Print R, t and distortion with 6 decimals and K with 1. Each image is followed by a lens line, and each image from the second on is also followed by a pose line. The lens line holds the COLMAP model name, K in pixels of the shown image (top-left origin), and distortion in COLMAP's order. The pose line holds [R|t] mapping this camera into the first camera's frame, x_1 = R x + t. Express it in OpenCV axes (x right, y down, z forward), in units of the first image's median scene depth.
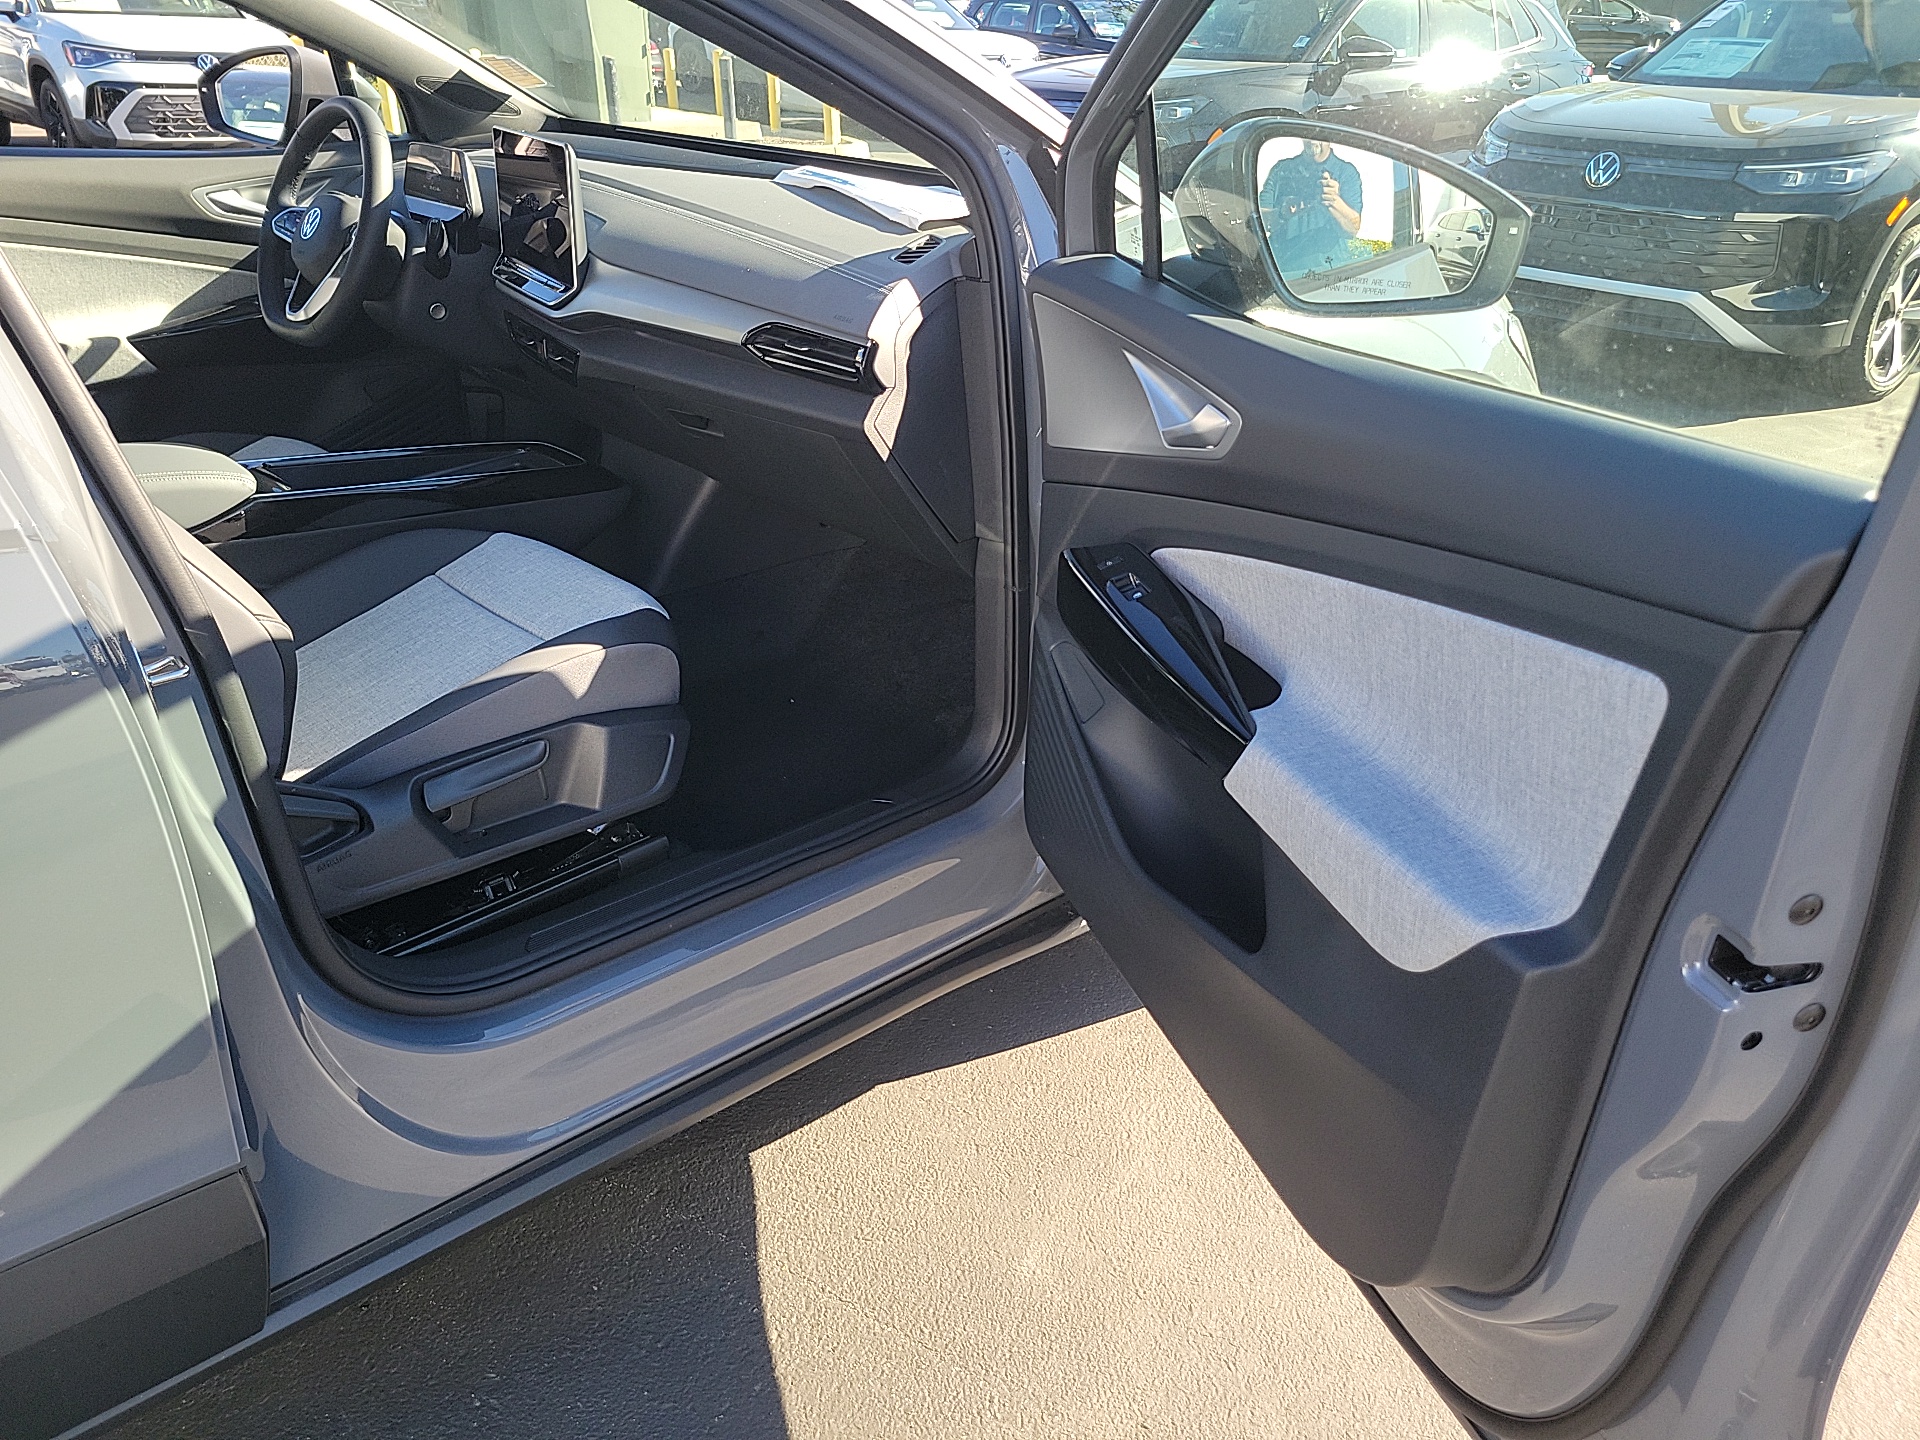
lens RADIAL K [[1427.9, 0, 973.9], [0, 1427.9, 752.8], [0, 0, 1]] dist [0.032889, -0.024311]
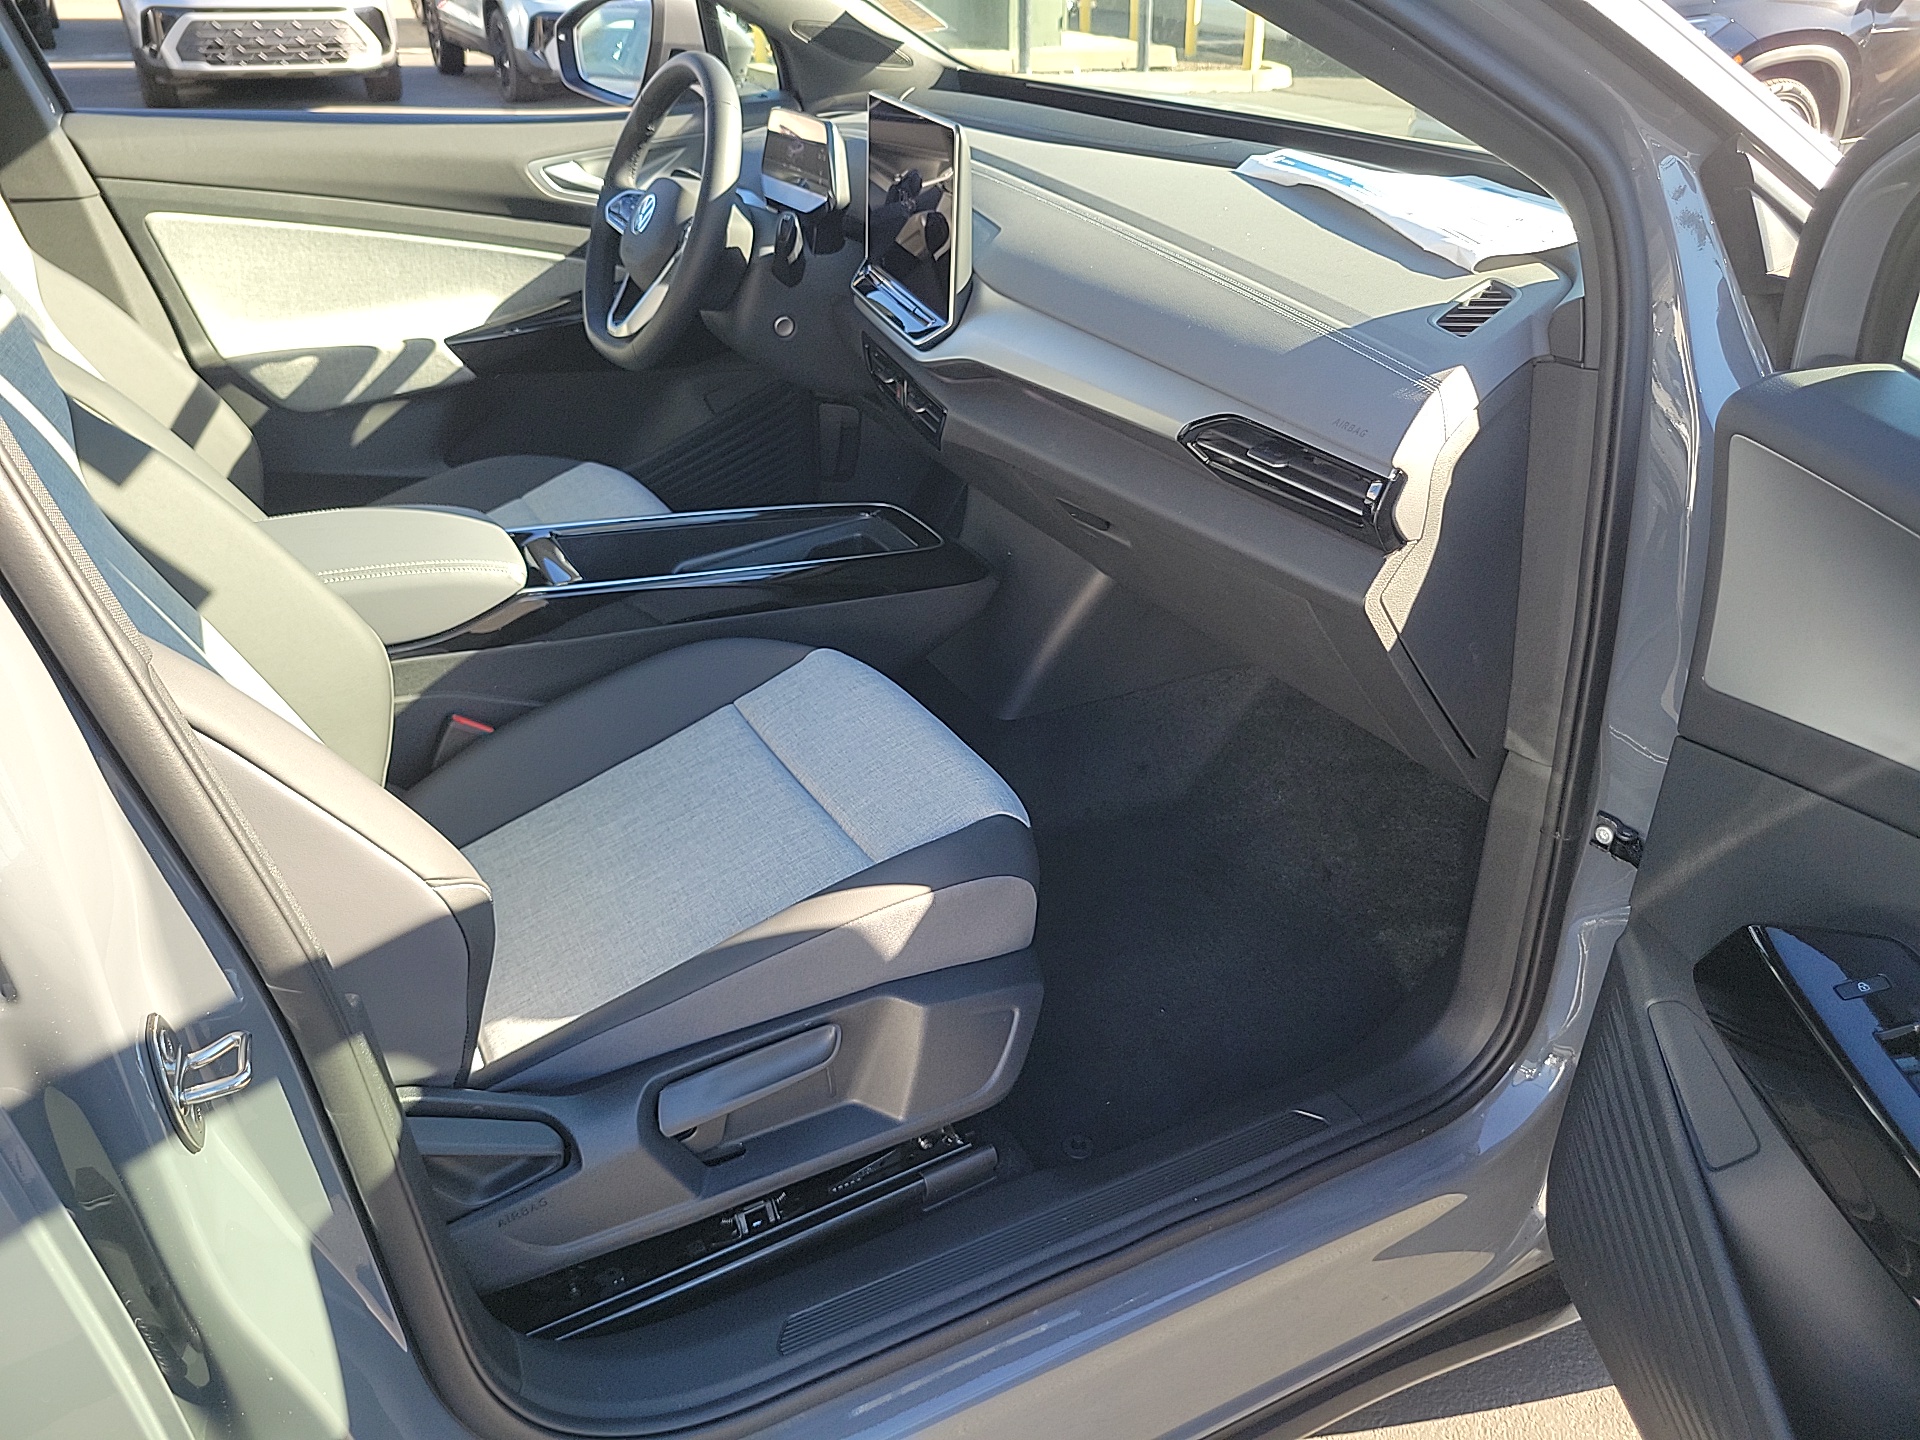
lens RADIAL K [[1418.9, 0, 970.0], [0, 1418.9, 758.9], [0, 0, 1]] dist [0.030405, -0.024499]
pose [[0.966928, 0.111014, -0.229623, -0.075589], [-0.098740, 0.993033, 0.064306, -0.148158], [0.235162, -0.039507, 0.971153, 0.284345]]
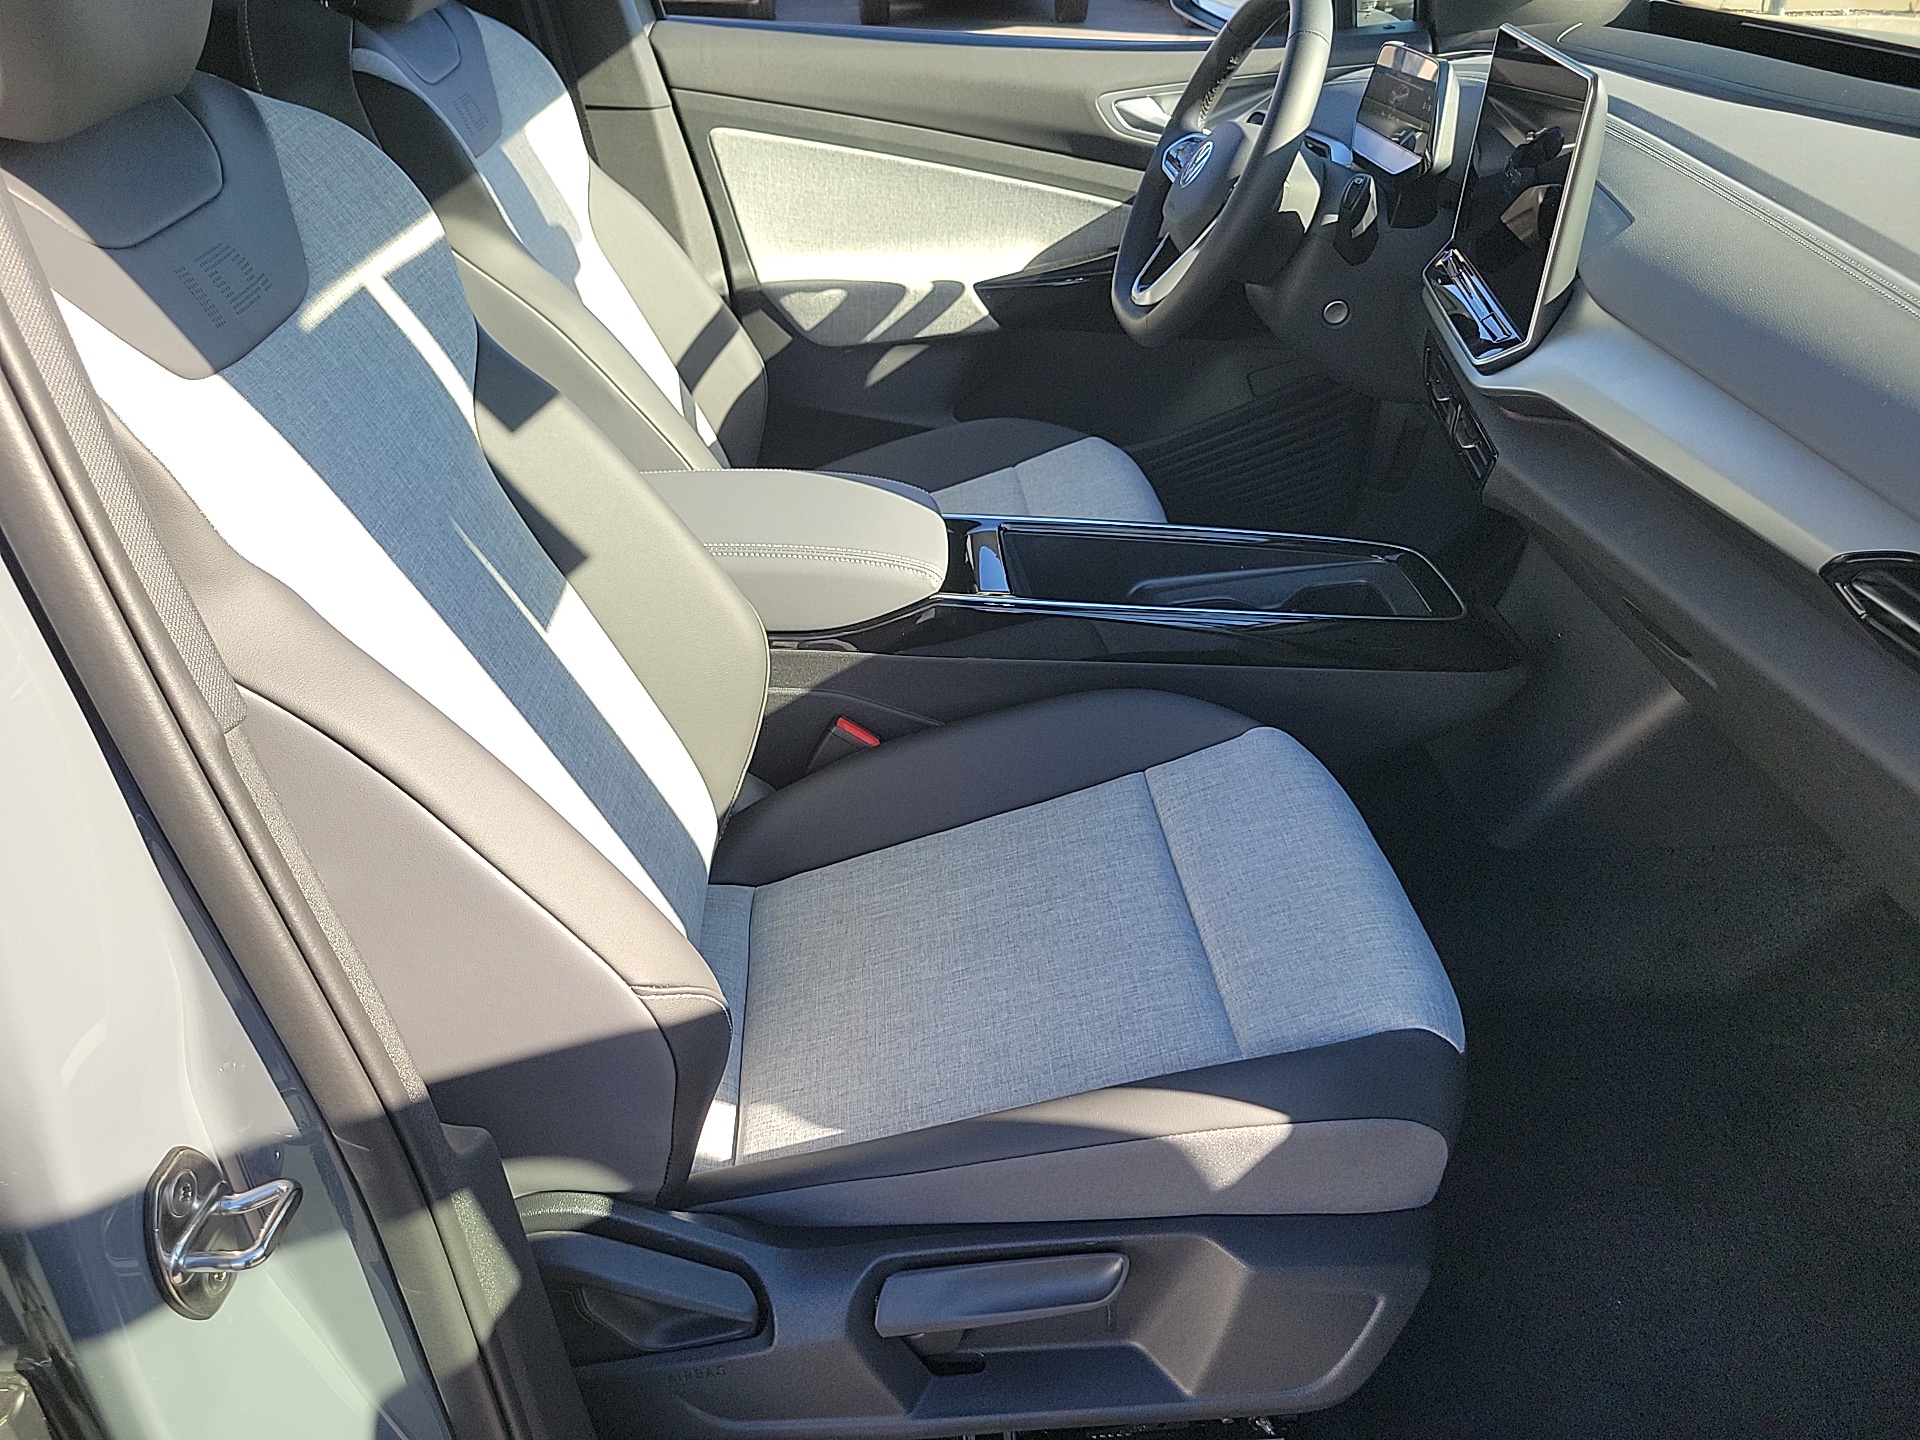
lens RADIAL K [[1427.9, 0, 973.9], [0, 1427.9, 752.8], [0, 0, 1]] dist [0.032889, -0.024311]
pose [[0.773995, 0.316614, -0.548350, -0.089765], [-0.270481, 0.948344, 0.165785, -0.205042], [0.572514, 0.020002, 0.819651, 0.425223]]
